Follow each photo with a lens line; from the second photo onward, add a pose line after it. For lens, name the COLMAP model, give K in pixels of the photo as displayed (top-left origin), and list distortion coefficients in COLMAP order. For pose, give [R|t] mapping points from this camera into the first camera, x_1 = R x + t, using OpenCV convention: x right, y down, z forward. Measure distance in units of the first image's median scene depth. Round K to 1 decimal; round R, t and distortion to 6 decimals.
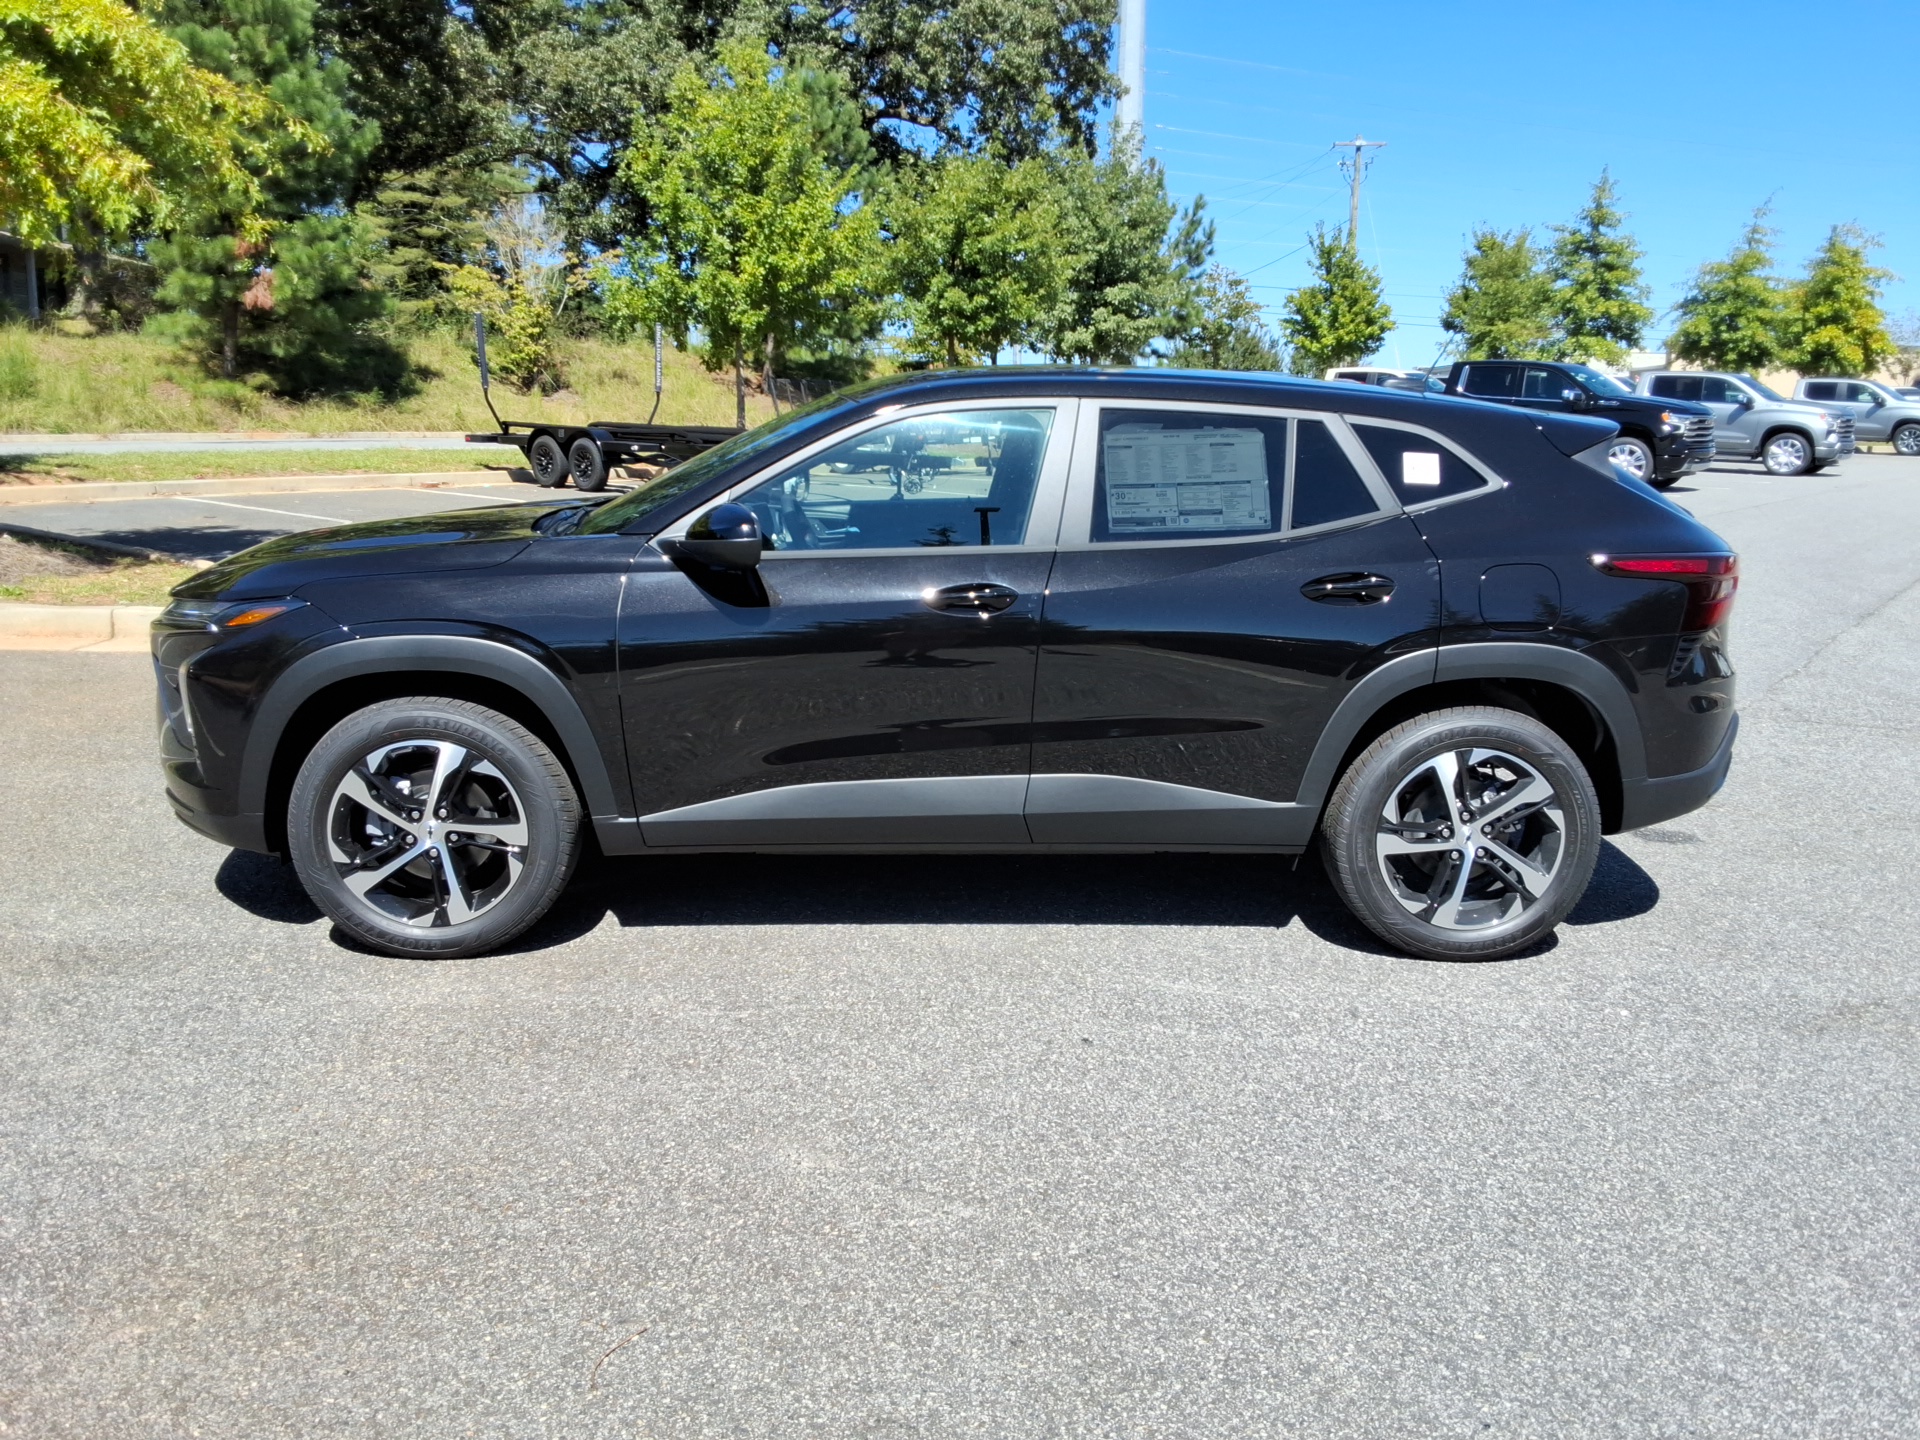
lens RADIAL K [[1535.5, 0, 979.2], [0, 1535.5, 713.9], [0, 0, 1]] dist [0.102255, -0.169055]
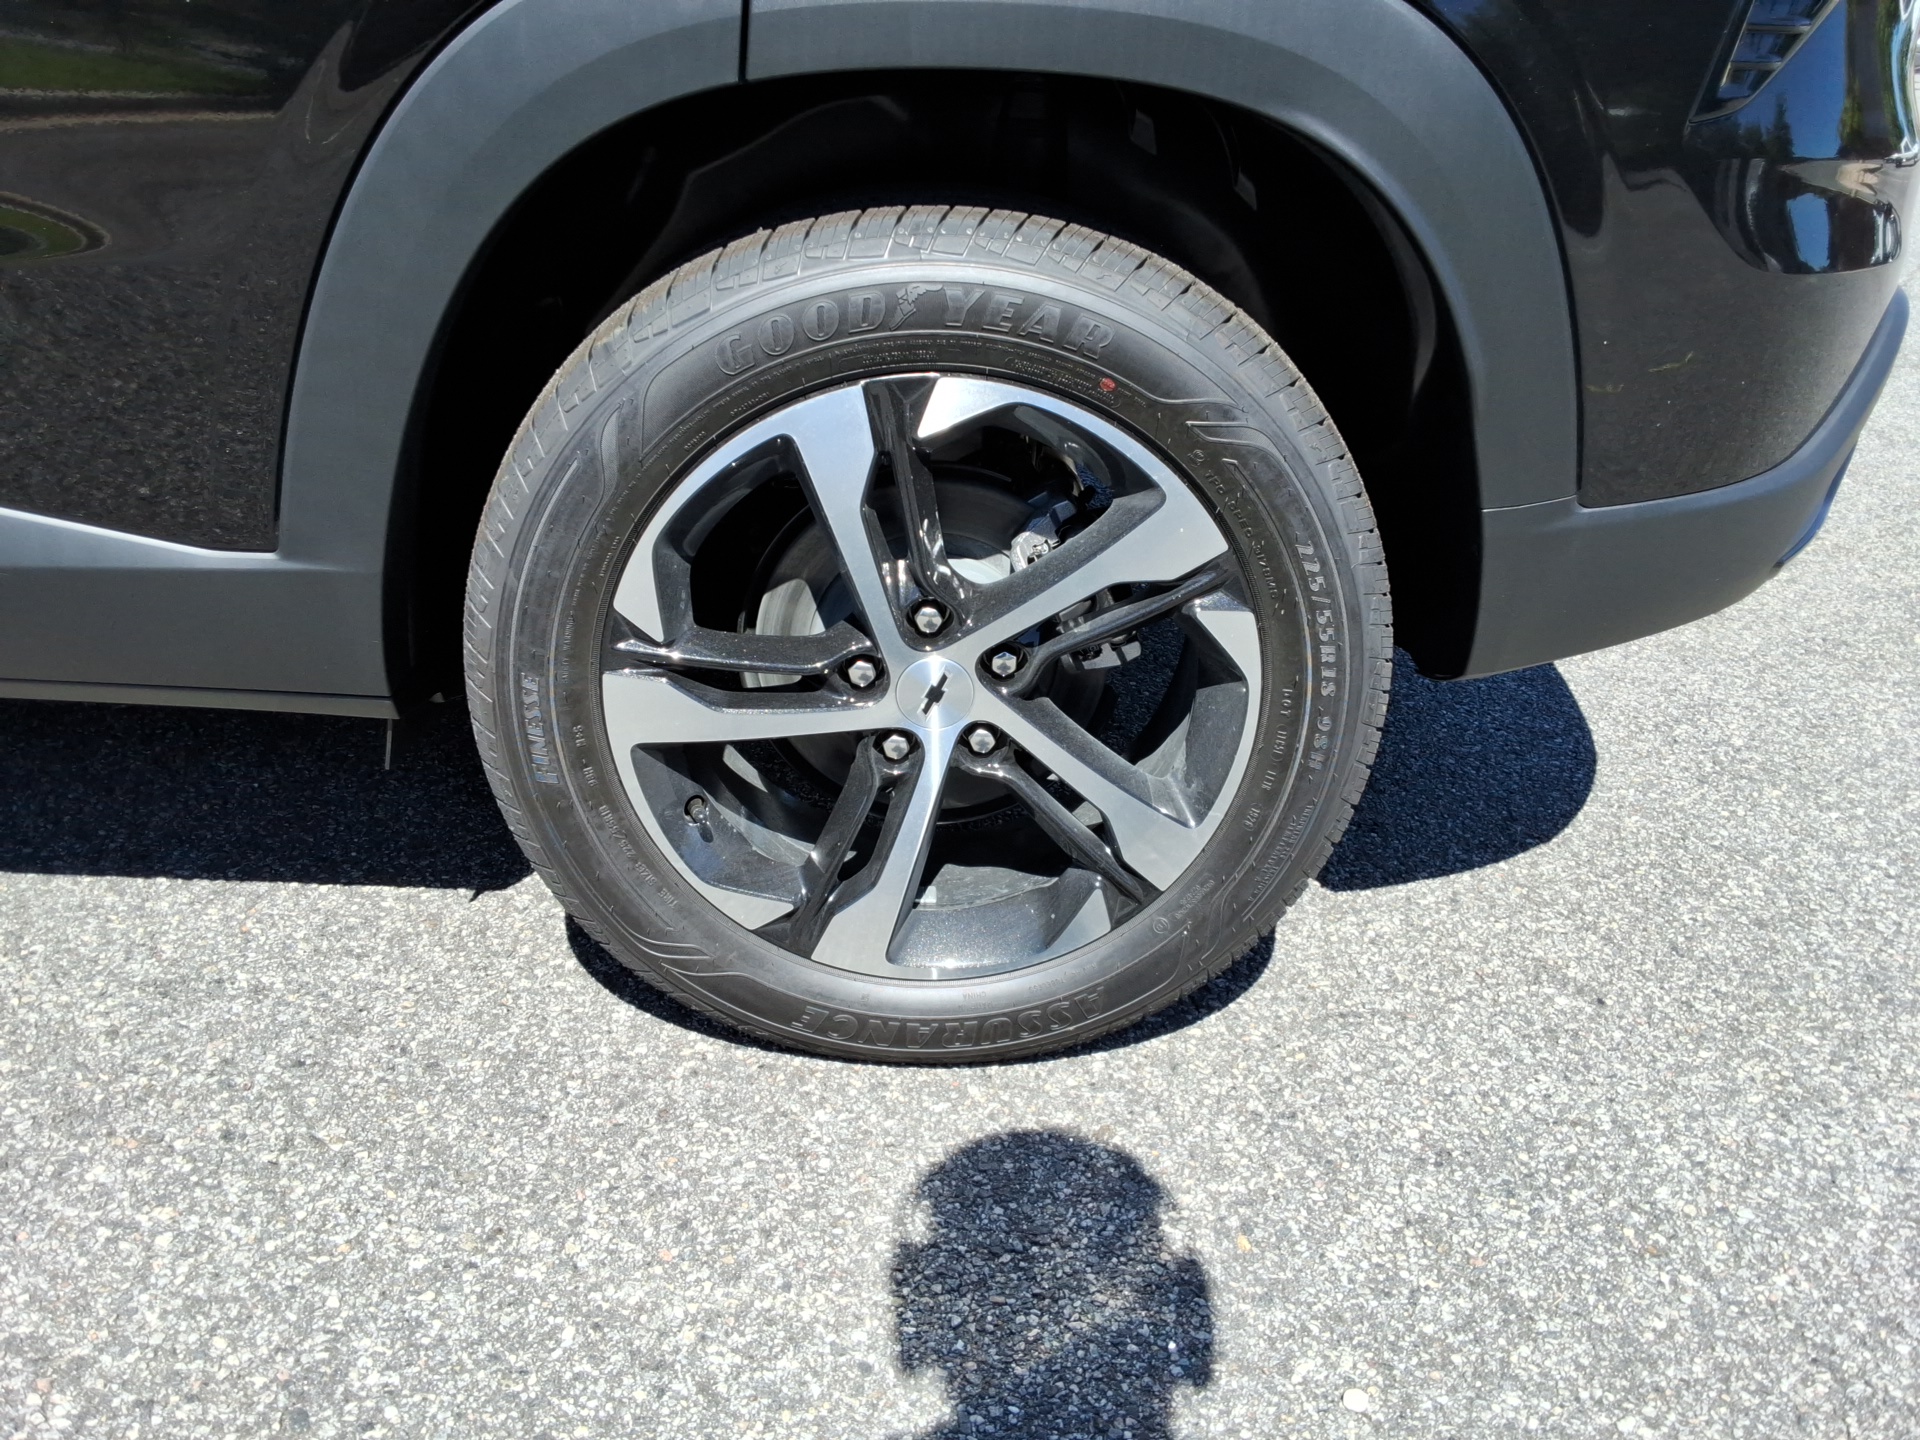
lens RADIAL K [[1535.5, 0, 979.2], [0, 1535.5, 713.9], [0, 0, 1]] dist [0.102255, -0.169055]
pose [[0.999295, 0.036117, 0.010283, 0.316449], [-0.037512, 0.972836, 0.228438, 0.017746], [-0.001753, -0.228662, 0.973504, 0.708603]]
